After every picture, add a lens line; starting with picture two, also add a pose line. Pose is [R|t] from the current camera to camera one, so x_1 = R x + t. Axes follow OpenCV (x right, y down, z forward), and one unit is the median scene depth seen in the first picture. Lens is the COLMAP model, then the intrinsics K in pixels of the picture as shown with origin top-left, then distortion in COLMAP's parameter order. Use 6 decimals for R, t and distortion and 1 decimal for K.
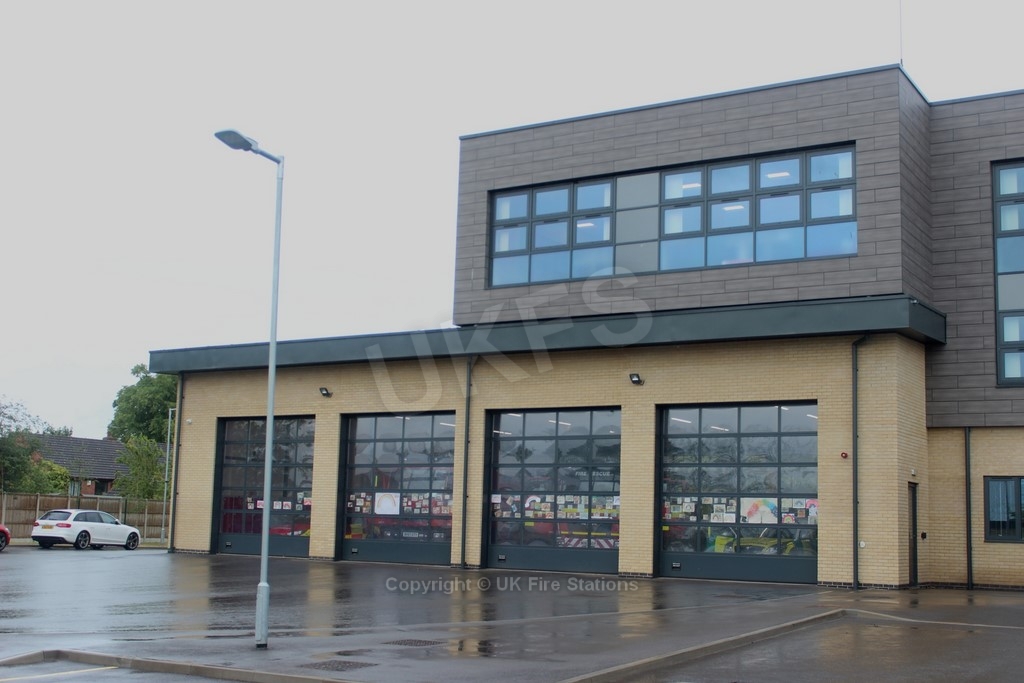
lens RADIAL K [[1225.1, 0, 513.1], [0, 1225.1, 349.7], [0, 0, 1]] dist [-0.084392, 0.123785]
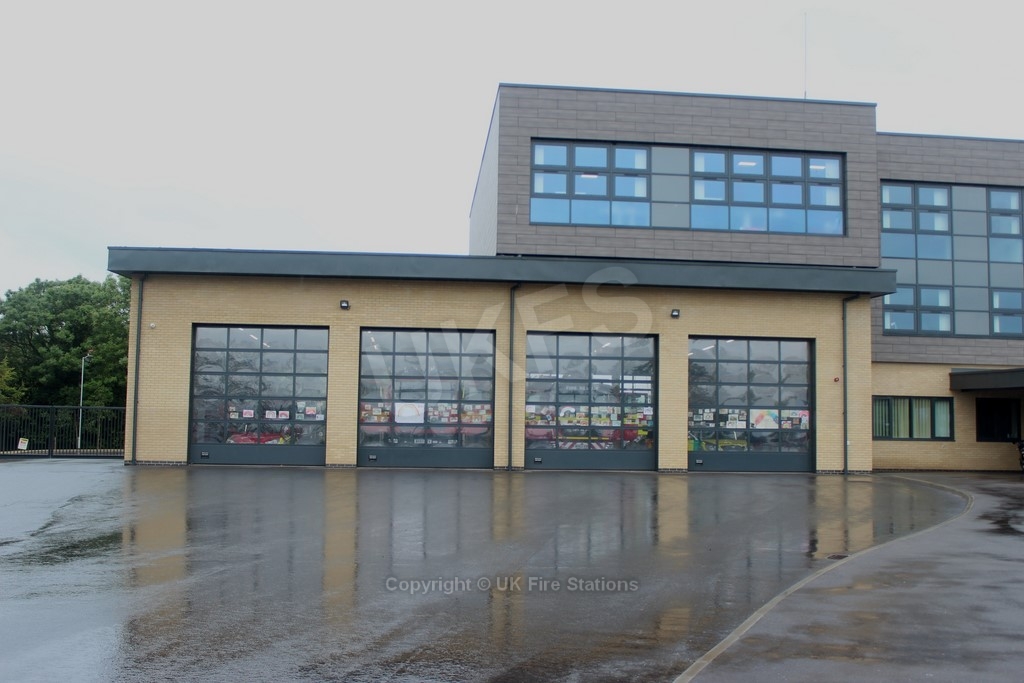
lens RADIAL K [[1048.4, 0, 514.4], [0, 1048.4, 352.5], [0, 0, 1]] dist [-0.121224, 0.147815]
pose [[0.798818, 0.033974, 0.600612, -0.654330], [-0.077905, 0.995839, 0.047284, 0.025394], [-0.596506, -0.084562, 0.798141, 0.244740]]
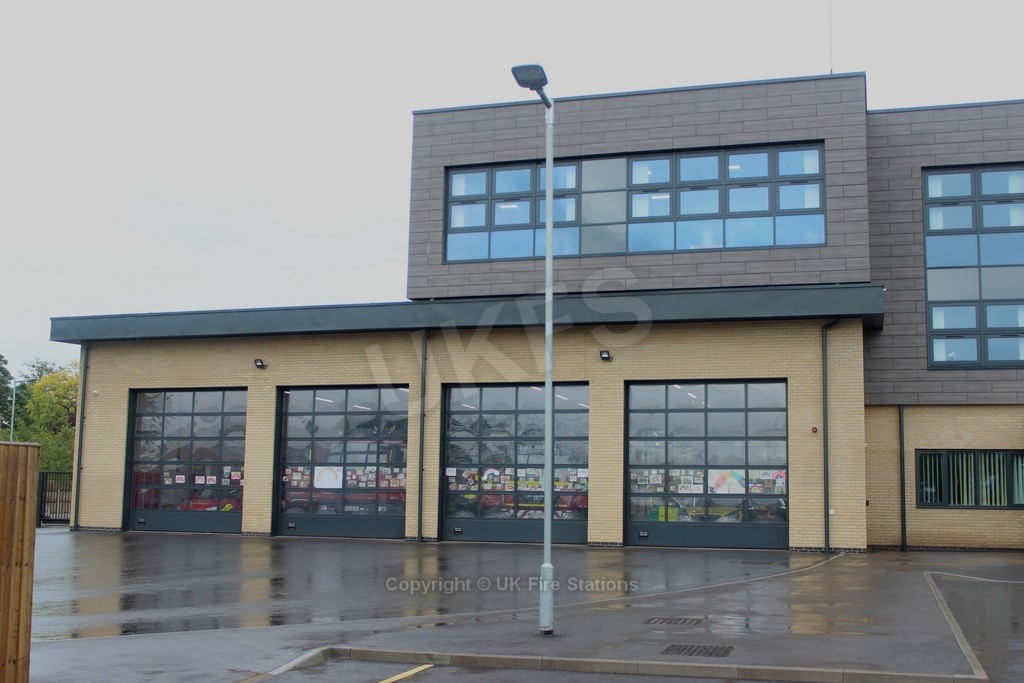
lens RADIAL K [[1133.3, 0, 516.0], [0, 1133.3, 355.8], [0, 0, 1]] dist [-0.107224, 0.137517]
pose [[0.967770, 0.020104, 0.251033, -0.210414], [-0.024760, 0.999575, 0.015404, 0.010852], [-0.250617, -0.021123, 0.967856, 0.089699]]
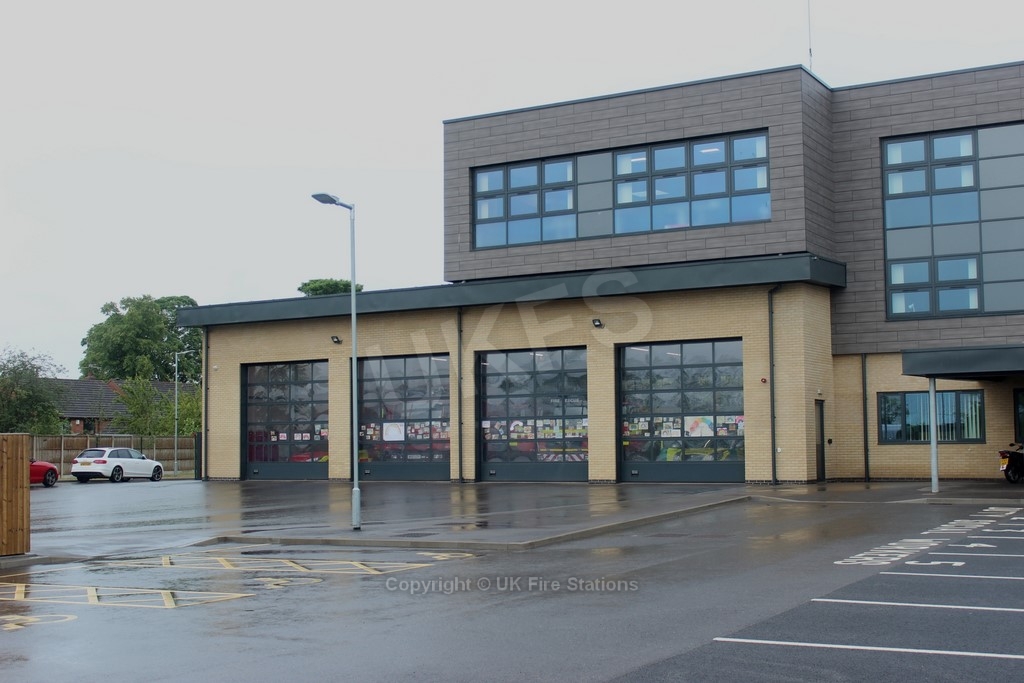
lens RADIAL K [[1299.3, 0, 512.0], [0, 1299.3, 341.5], [0, 0, 1]] dist [-0.064615, 0.099422]
pose [[0.998915, -0.036615, 0.028761, -0.023464], [0.034764, 0.997444, 0.062431, -0.041608], [-0.030974, -0.061363, 0.997635, -0.295386]]
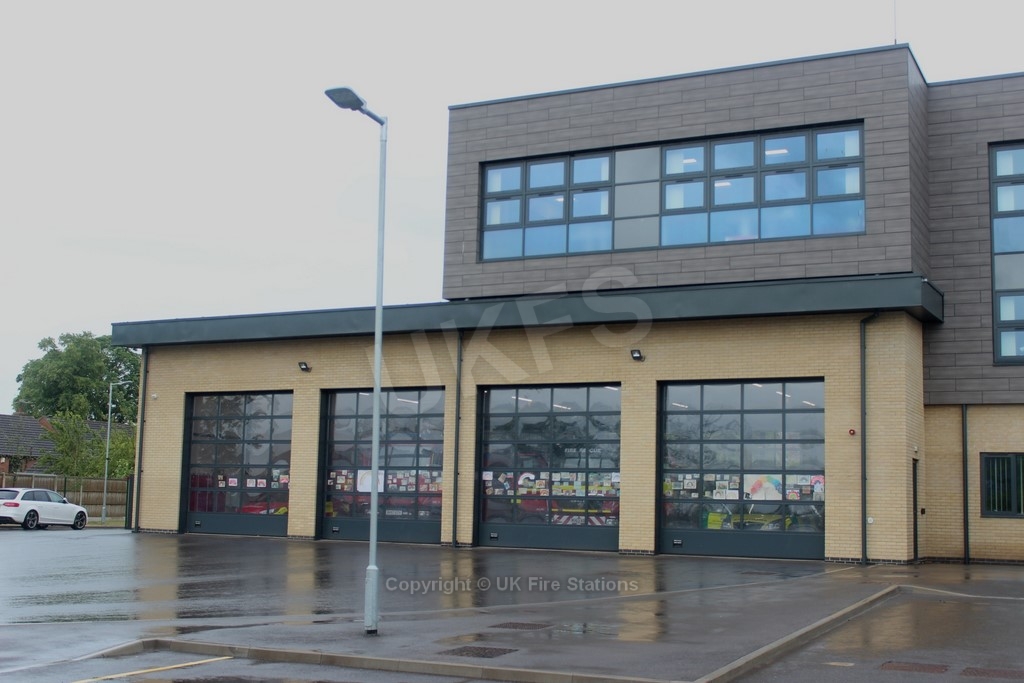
lens RADIAL K [[1225.1, 0, 513.1], [0, 1225.1, 349.7], [0, 0, 1]] dist [-0.084392, 0.123785]
pose [[0.996089, 0.006432, 0.088118, -0.085690], [-0.008118, 0.999791, 0.018788, 0.001759], [-0.087979, -0.019430, 0.995933, 0.020694]]
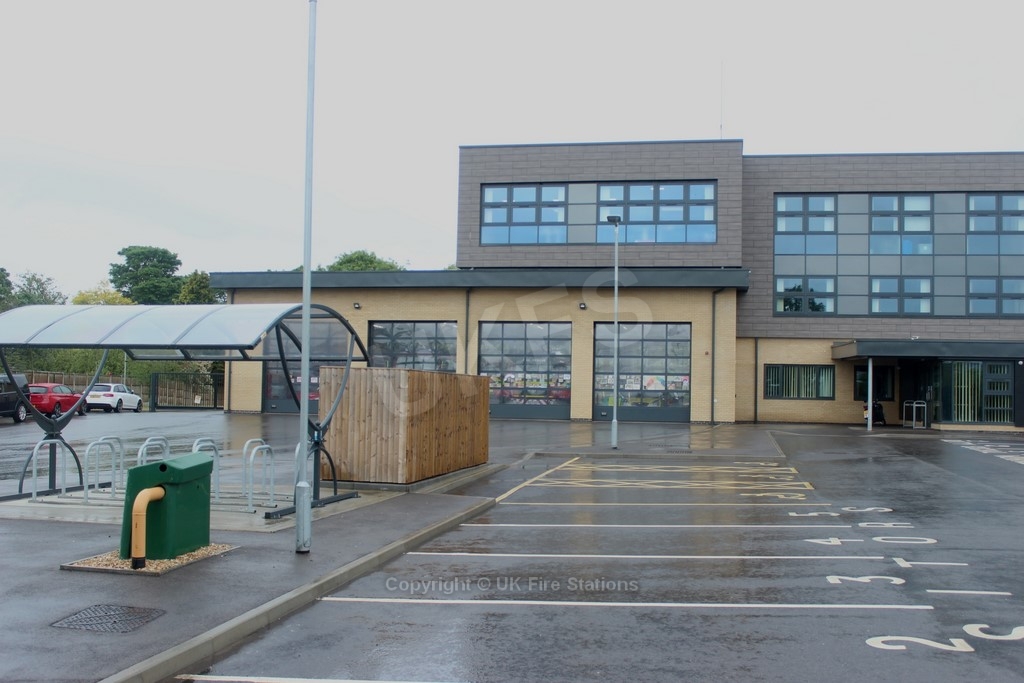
lens RADIAL K [[1048.4, 0, 514.4], [0, 1048.4, 352.5], [0, 0, 1]] dist [-0.121224, 0.147815]
pose [[0.935726, 0.003778, 0.352709, -0.496375], [-0.041873, 0.994062, 0.100439, -0.053815], [-0.350235, -0.108752, 0.930327, -0.328135]]
